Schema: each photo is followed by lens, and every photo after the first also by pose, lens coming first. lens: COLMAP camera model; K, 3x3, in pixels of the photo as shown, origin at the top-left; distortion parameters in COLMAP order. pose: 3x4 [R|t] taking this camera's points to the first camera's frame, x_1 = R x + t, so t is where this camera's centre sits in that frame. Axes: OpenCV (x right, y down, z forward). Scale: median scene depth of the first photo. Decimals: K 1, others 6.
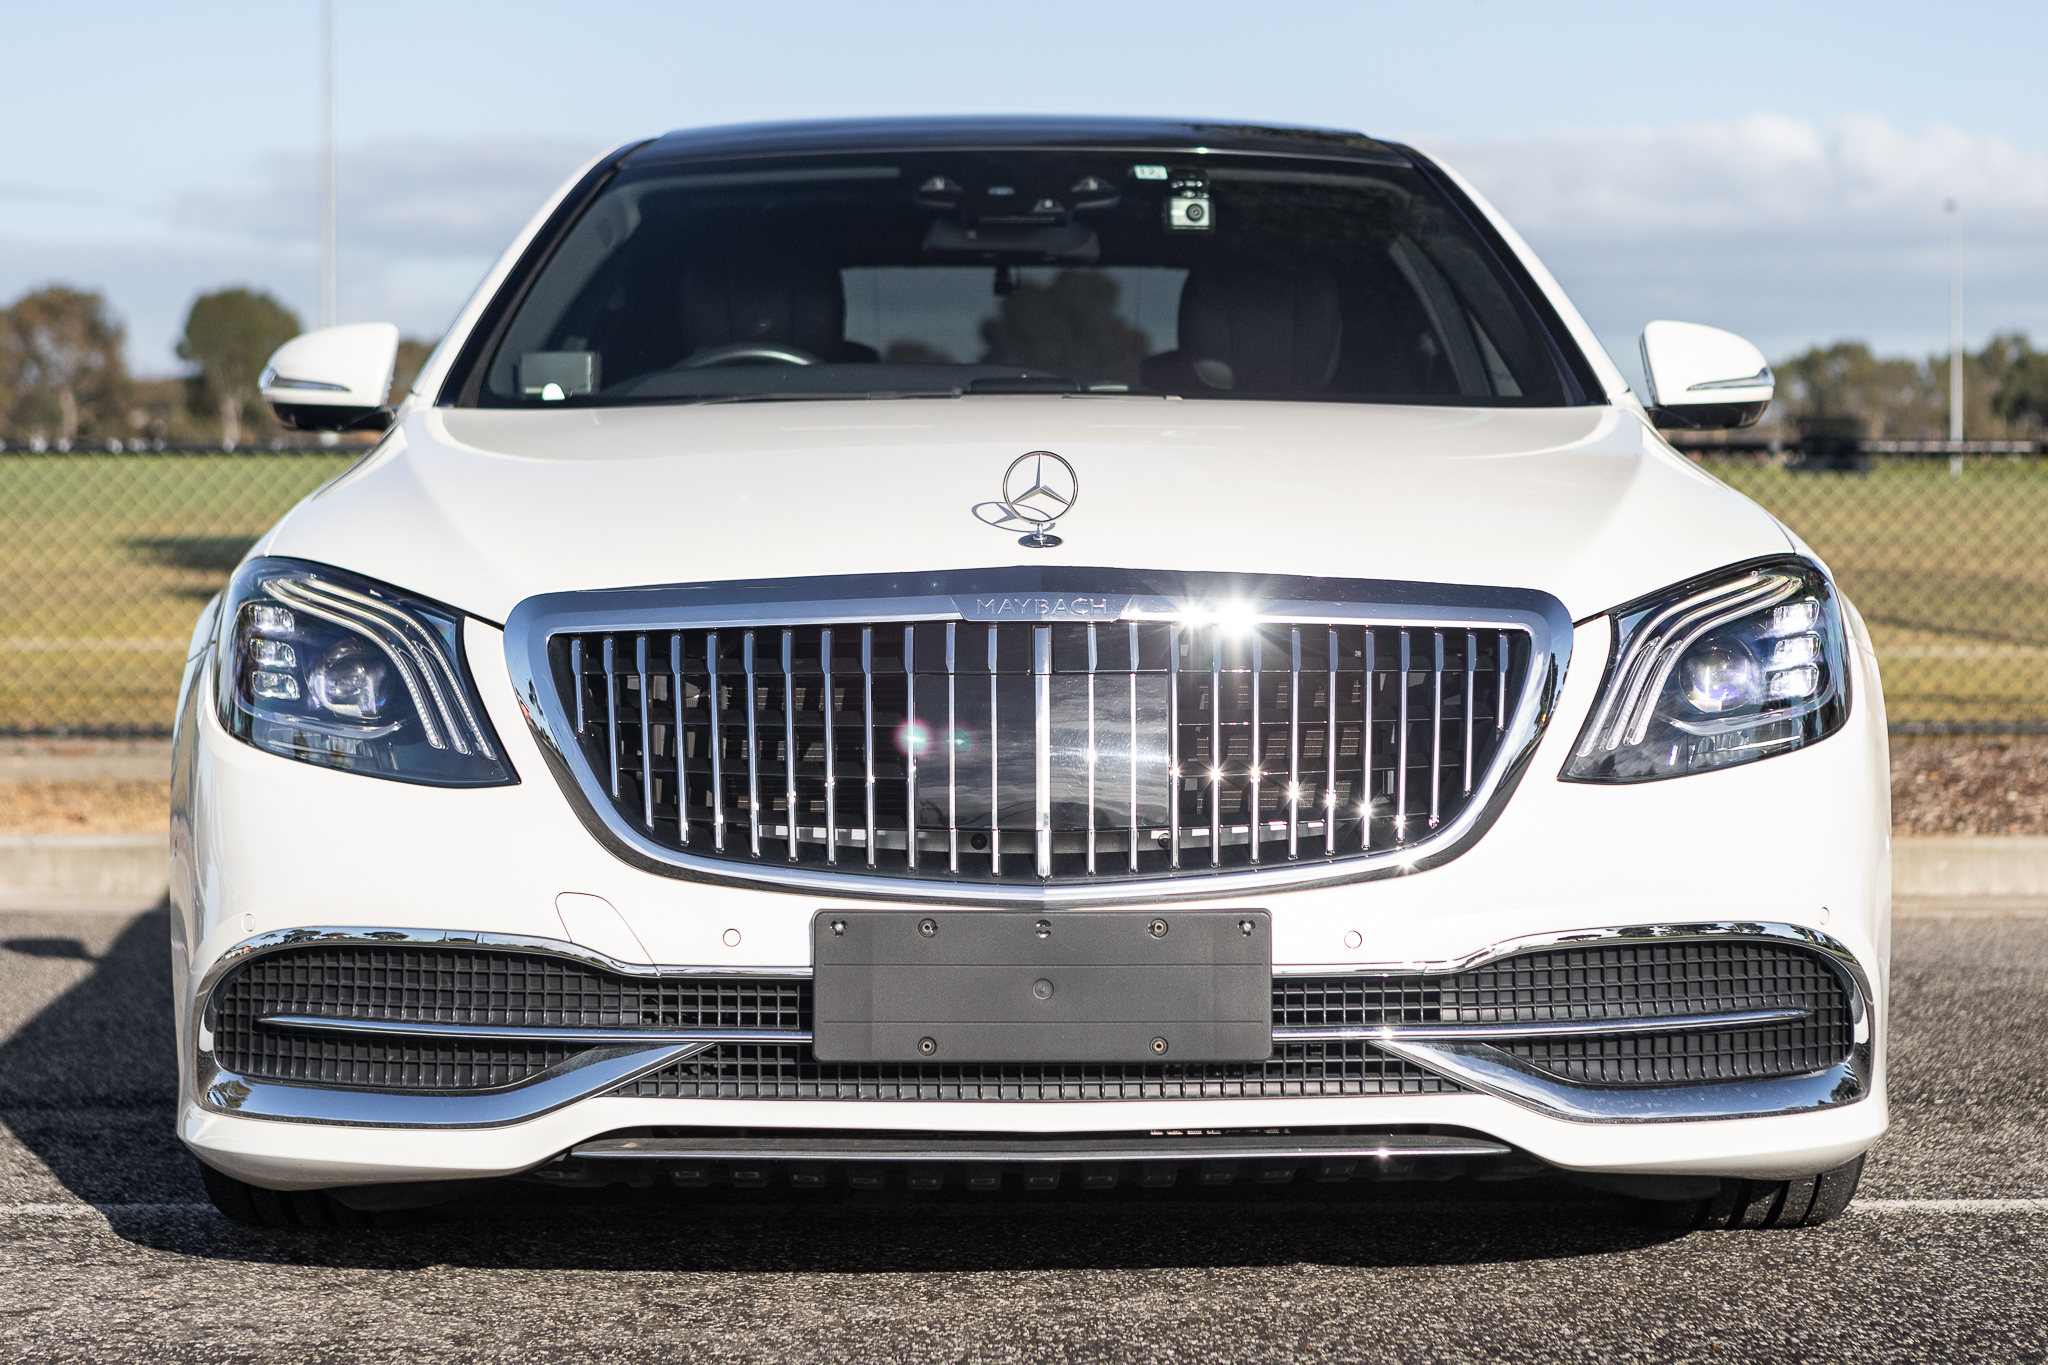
lens RADIAL K [[5271.4, 0, 1024.0], [0, 5271.4, 682.5], [0, 0, 1]] dist [-0.461808, 0.080035]
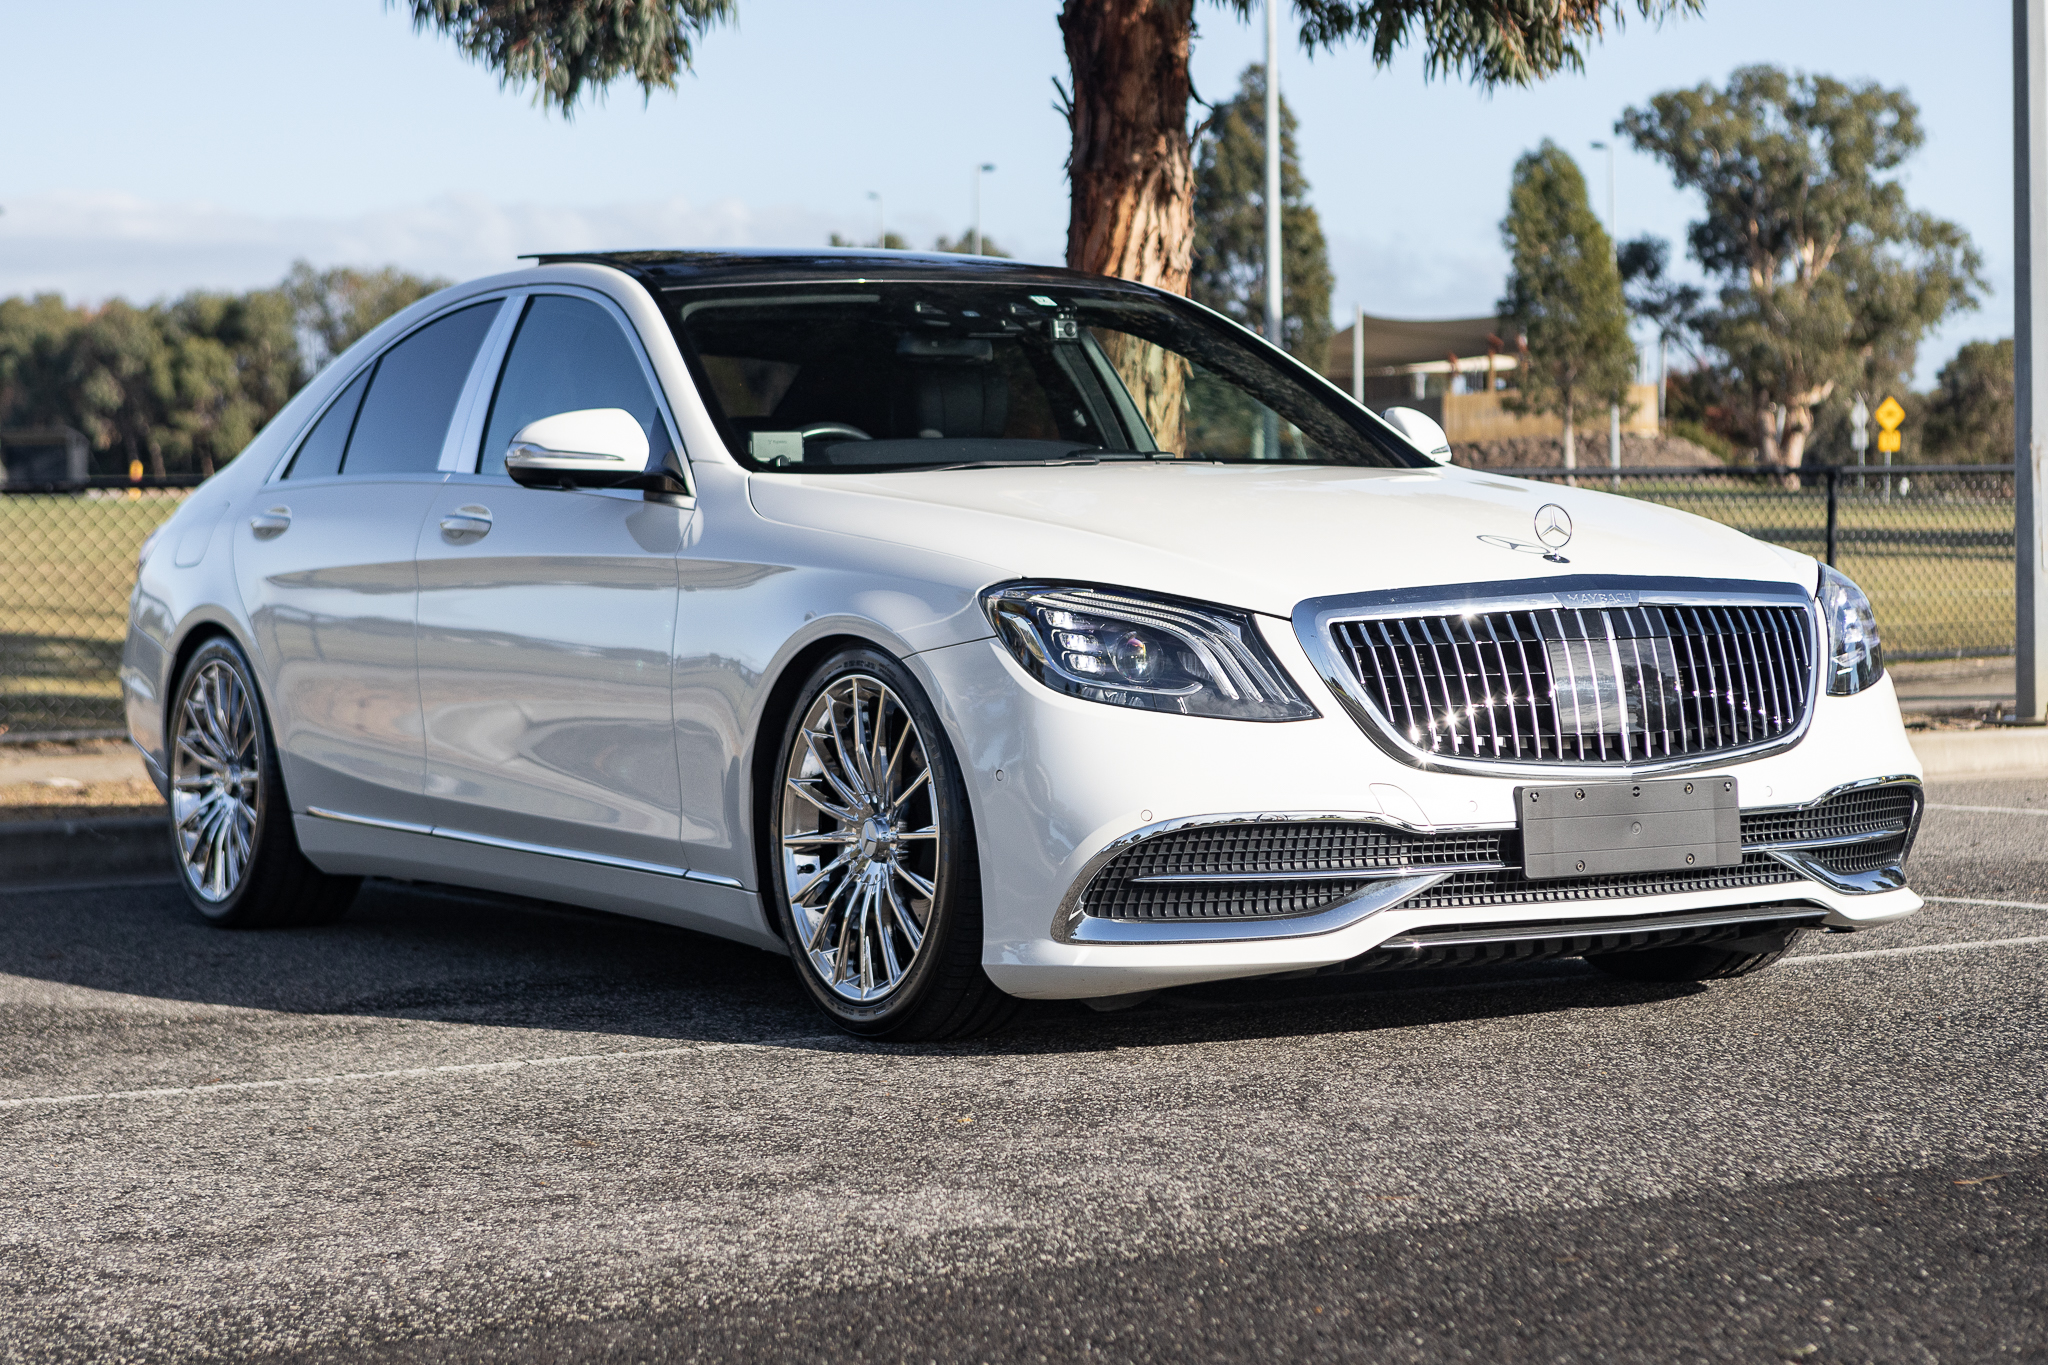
lens RADIAL K [[5271.4, 0, 1024.0], [0, 5271.4, 682.5], [0, 0, 1]] dist [-0.461808, 0.080035]
pose [[0.817878, -0.024618, 0.574864, -1.091761], [0.023551, 0.999679, 0.009303, -0.007927], [-0.574909, 0.005930, 0.818196, -0.243321]]
